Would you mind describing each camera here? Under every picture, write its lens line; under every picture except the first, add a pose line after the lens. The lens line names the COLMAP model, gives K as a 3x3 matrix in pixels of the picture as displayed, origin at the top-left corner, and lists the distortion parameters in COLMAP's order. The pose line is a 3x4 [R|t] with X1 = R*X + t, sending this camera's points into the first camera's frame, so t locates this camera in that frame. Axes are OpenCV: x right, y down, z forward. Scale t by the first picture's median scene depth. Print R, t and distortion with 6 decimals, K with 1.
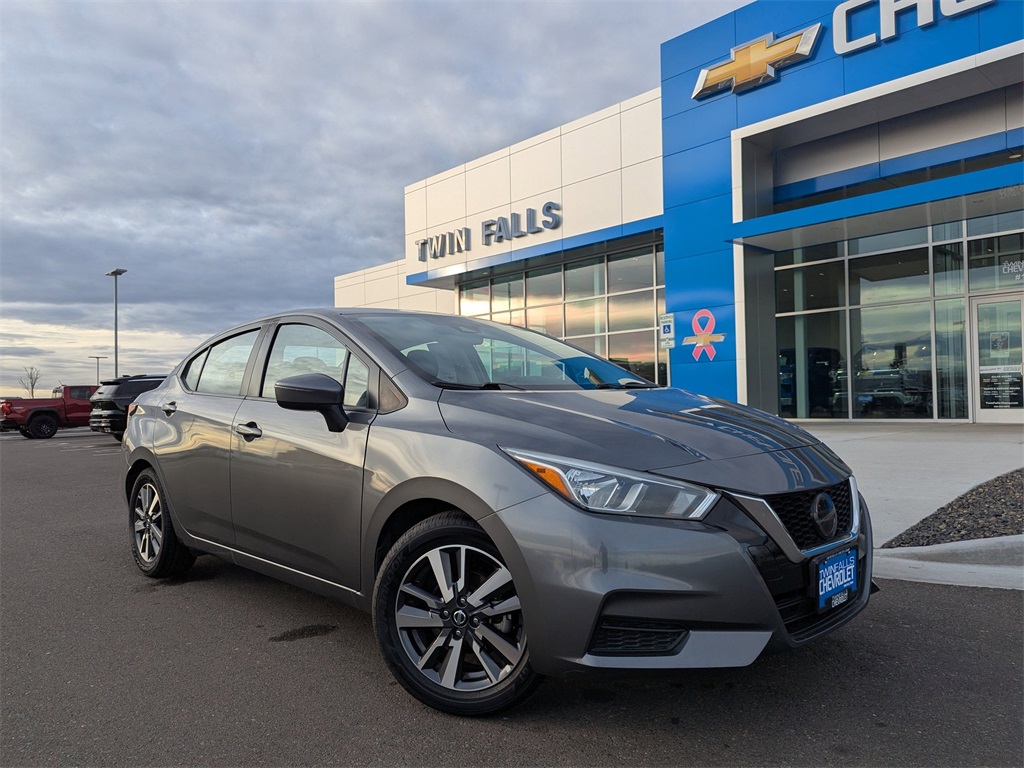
lens RADIAL K [[726.5, 0, 503.1], [0, 726.5, 387.7], [0, 0, 1]] dist [0.052402, -0.044235]
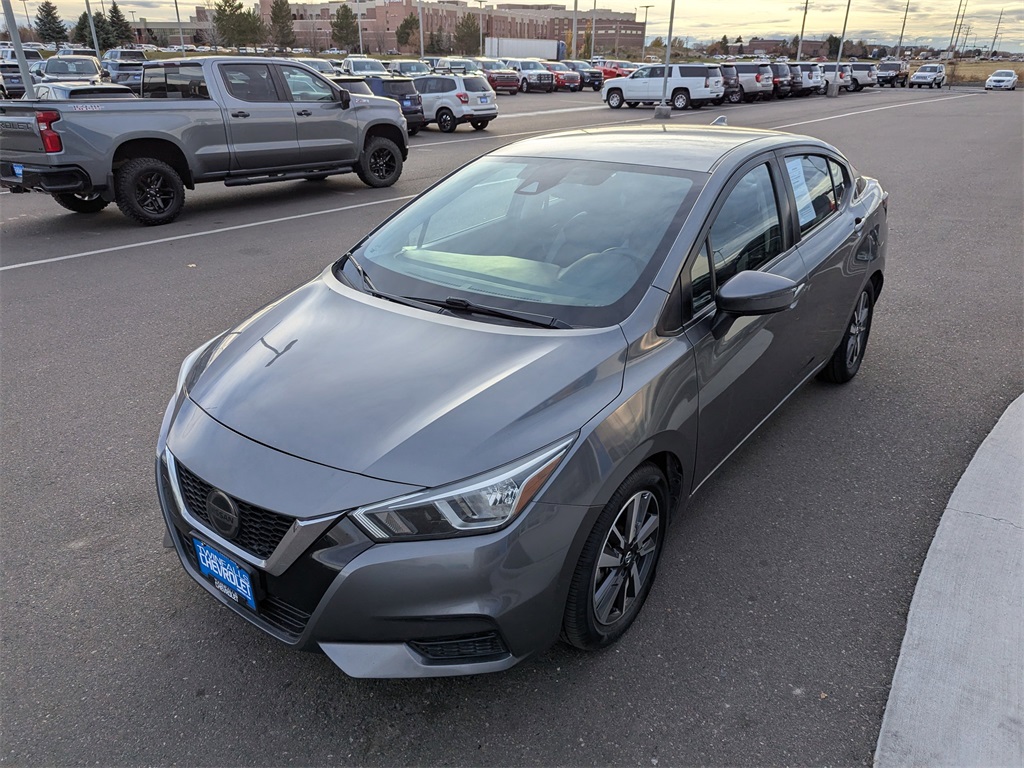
lens RADIAL K [[723.1, 0, 506.3], [0, 723.1, 391.5], [0, 0, 1]] dist [0.049911, -0.038207]
pose [[0.138563, 0.426781, -0.893677, 0.892294], [0.018775, 0.901087, 0.433231, -0.256396], [0.990176, -0.076808, 0.116845, 0.901511]]
